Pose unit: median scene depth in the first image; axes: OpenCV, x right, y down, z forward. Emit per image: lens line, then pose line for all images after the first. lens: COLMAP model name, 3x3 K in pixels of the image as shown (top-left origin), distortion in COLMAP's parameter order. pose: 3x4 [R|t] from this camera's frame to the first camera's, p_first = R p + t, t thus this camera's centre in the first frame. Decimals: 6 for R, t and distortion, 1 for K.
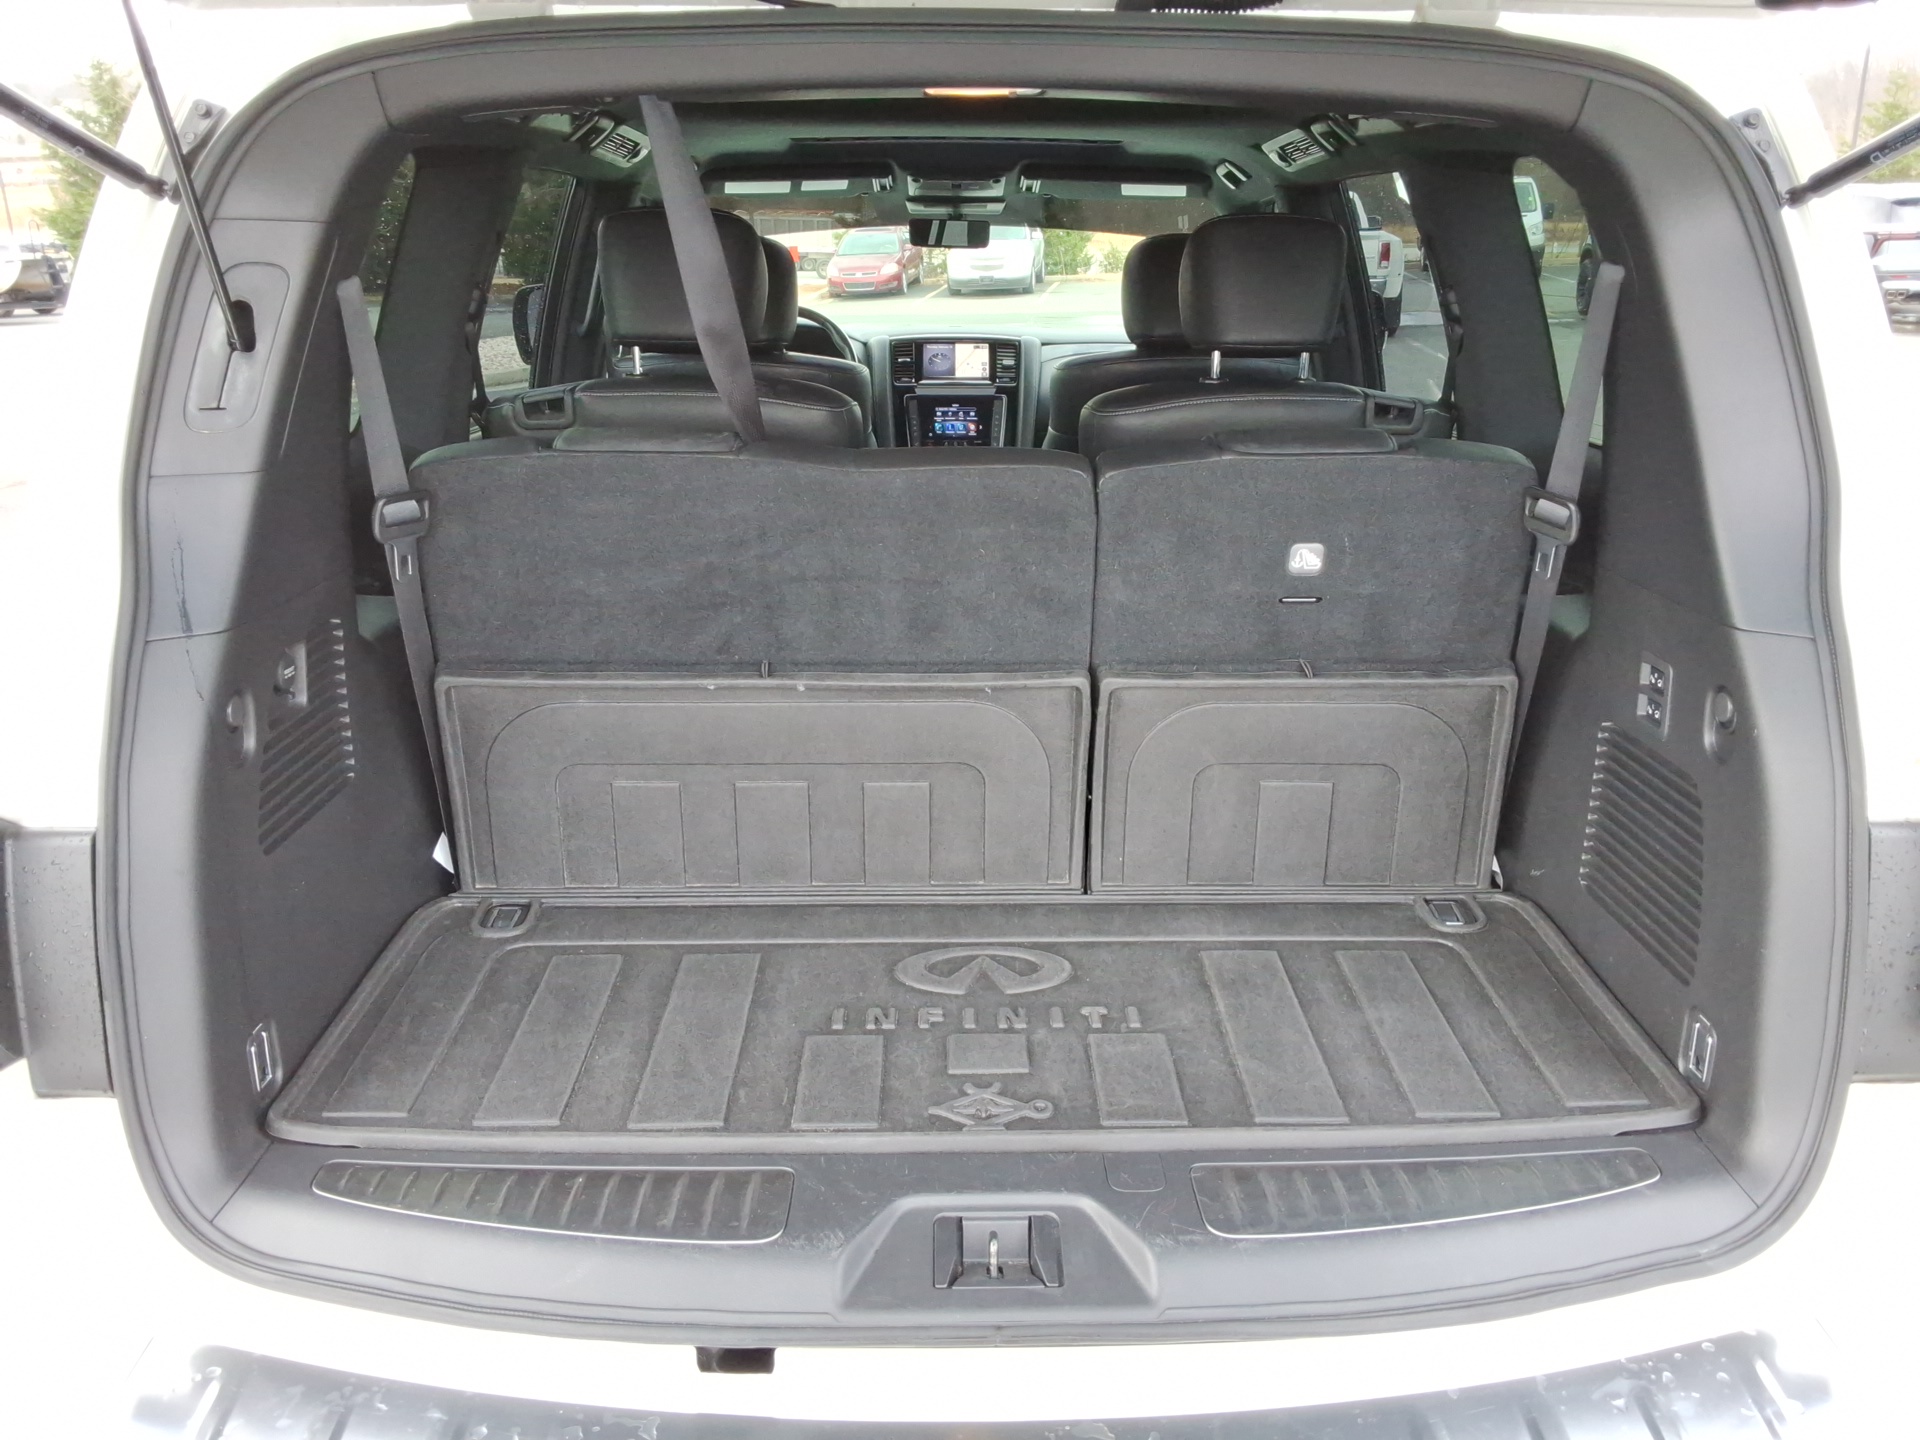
lens RADIAL K [[1540.5, 0, 973.9], [0, 1540.5, 718.6], [0, 0, 1]] dist [0.096920, -0.143856]
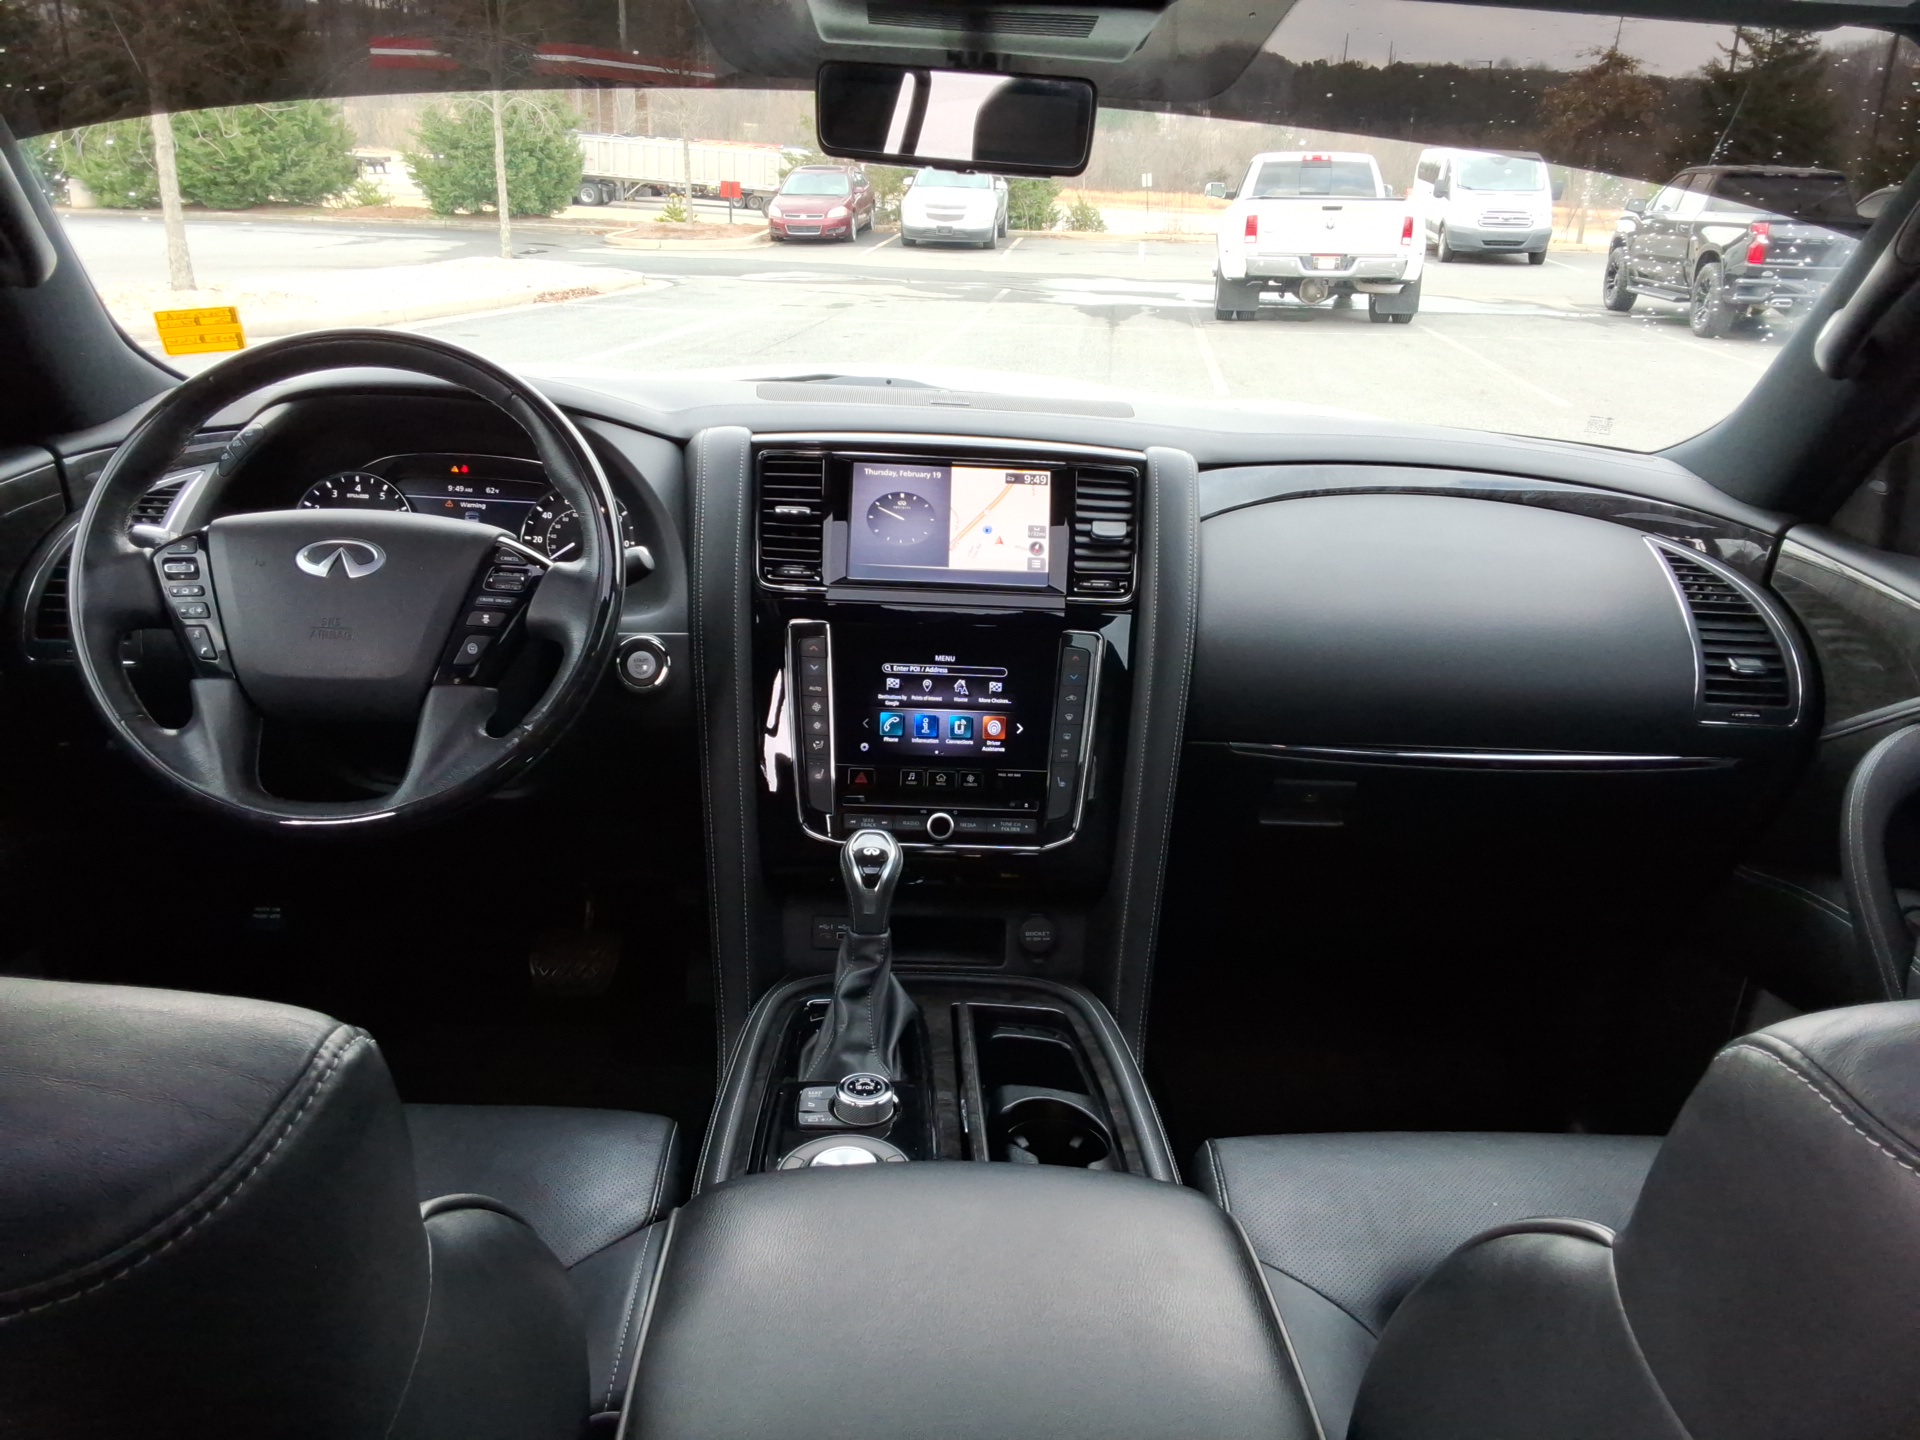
lens RADIAL K [[1540.5, 0, 980.7], [0, 1540.5, 725.2], [0, 0, 1]] dist [0.096920, -0.143856]
pose [[0.997962, 0.041734, 0.048261, -0.002774], [-0.043309, 0.998547, 0.032069, -0.028508], [-0.046852, -0.034094, 0.998320, 0.096710]]
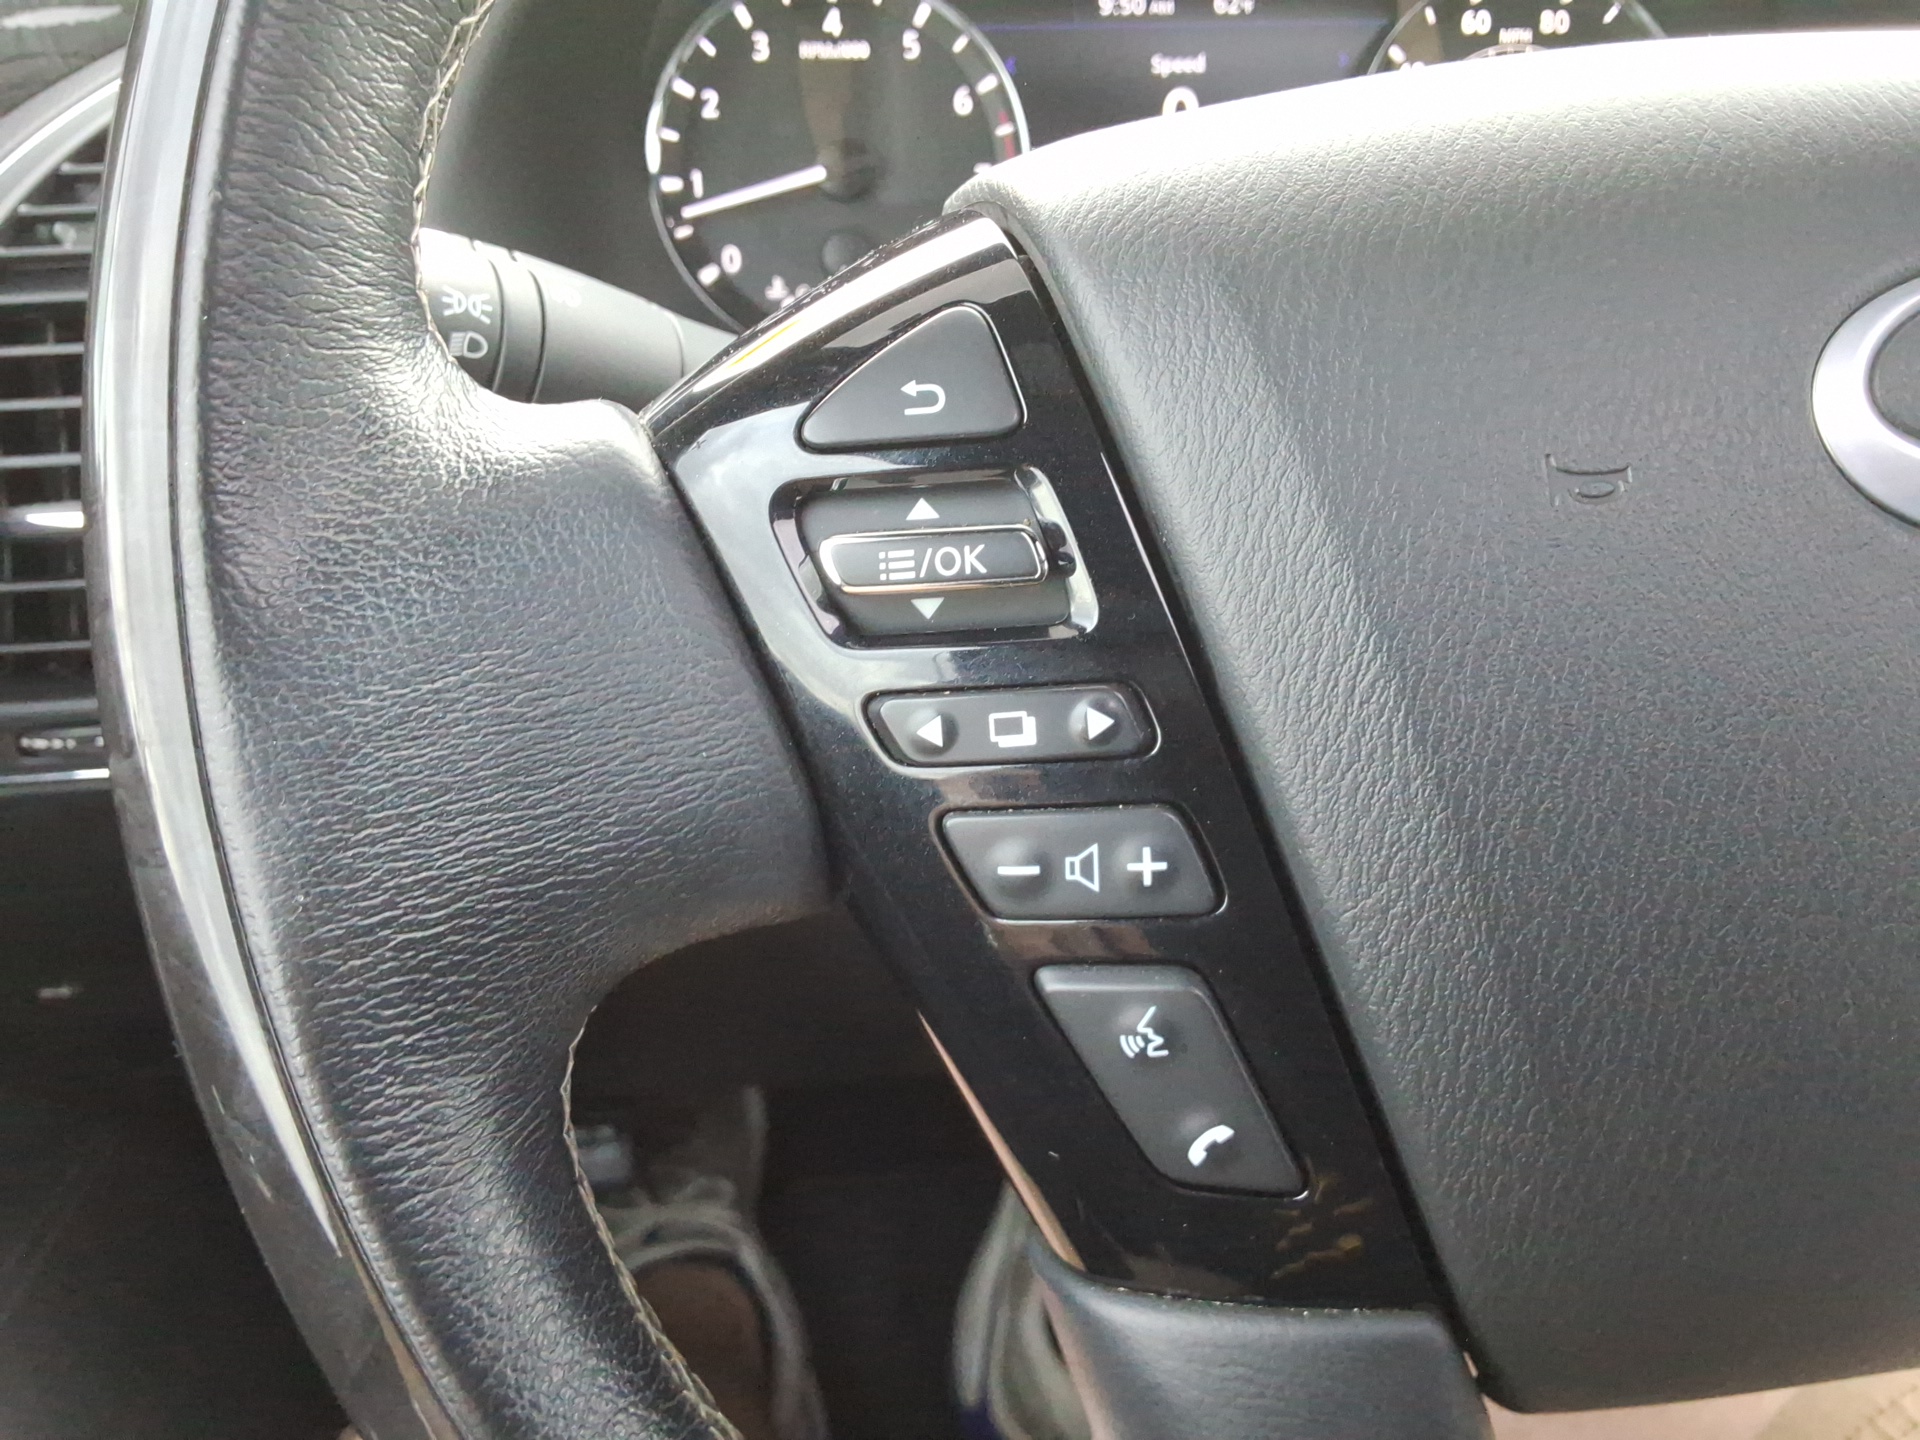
lens RADIAL K [[1540.5, 0, 945.6], [0, 1540.5, 727.6], [0, 0, 1]] dist [0.096920, -0.143856]
pose [[0.992714, -0.057822, 0.105718, -0.021463], [0.026871, 0.961482, 0.273551, -0.031171], [-0.117463, -0.268717, 0.956030, 0.131346]]
